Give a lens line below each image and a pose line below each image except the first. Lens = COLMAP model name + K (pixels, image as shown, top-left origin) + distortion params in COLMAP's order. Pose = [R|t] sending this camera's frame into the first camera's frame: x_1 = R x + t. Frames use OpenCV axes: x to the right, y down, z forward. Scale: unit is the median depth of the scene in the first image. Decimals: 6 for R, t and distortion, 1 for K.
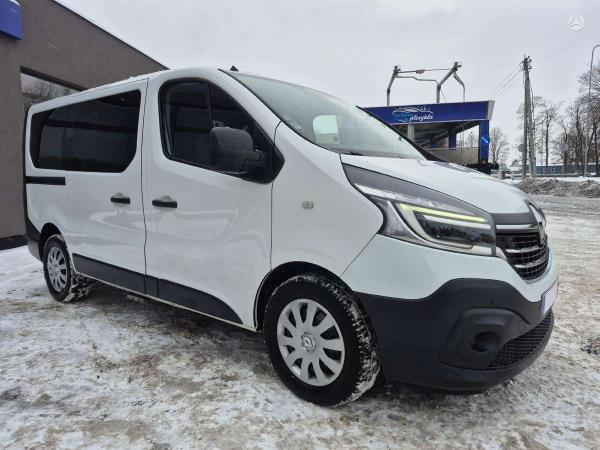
lens RADIAL K [[414.2, 0, 300.0], [0, 414.2, 225.0], [0, 0, 1]] dist [0.051106, -0.043596]
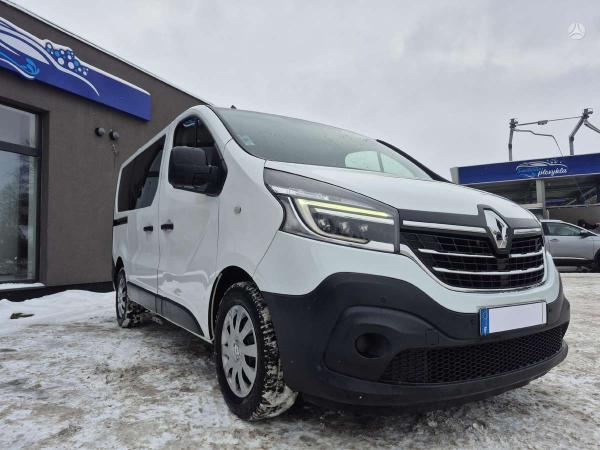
lens RADIAL K [[417.1, 0, 305.8], [0, 417.1, 225.5], [0, 0, 1]] dist [0.050344, -0.045158]
pose [[0.952508, -0.014675, -0.304159, 0.461000], [-0.035503, 0.986675, -0.158786, 0.138050], [0.302436, 0.162043, 0.939295, 0.068673]]
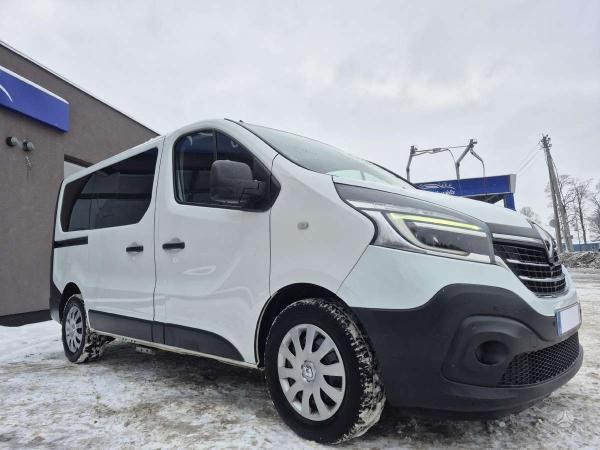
lens RADIAL K [[414.2, 0, 300.0], [0, 414.2, 225.0], [0, 0, 1]] dist [0.051106, -0.043596]
pose [[0.997000, -0.036779, -0.068109, 0.074252], [0.021967, 0.978168, -0.206650, 0.146525], [0.074222, 0.204534, 0.976041, 0.007743]]
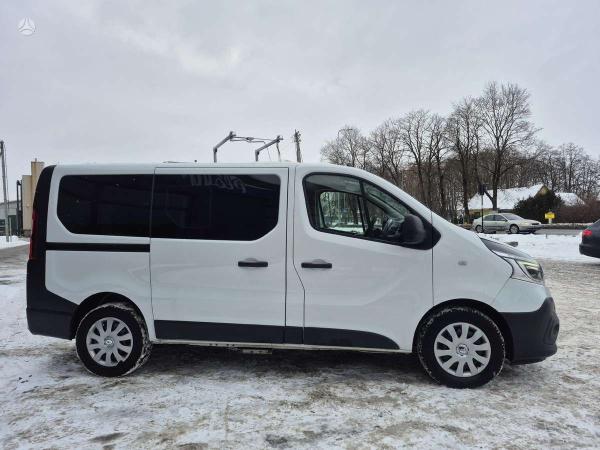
lens RADIAL K [[414.2, 0, 300.0], [0, 414.2, 225.0], [0, 0, 1]] dist [0.051106, -0.043596]
pose [[0.849104, 0.004857, 0.528204, -1.298400], [0.055836, 0.993530, -0.098894, -0.065644], [-0.525267, 0.113464, 0.843339, -0.070845]]
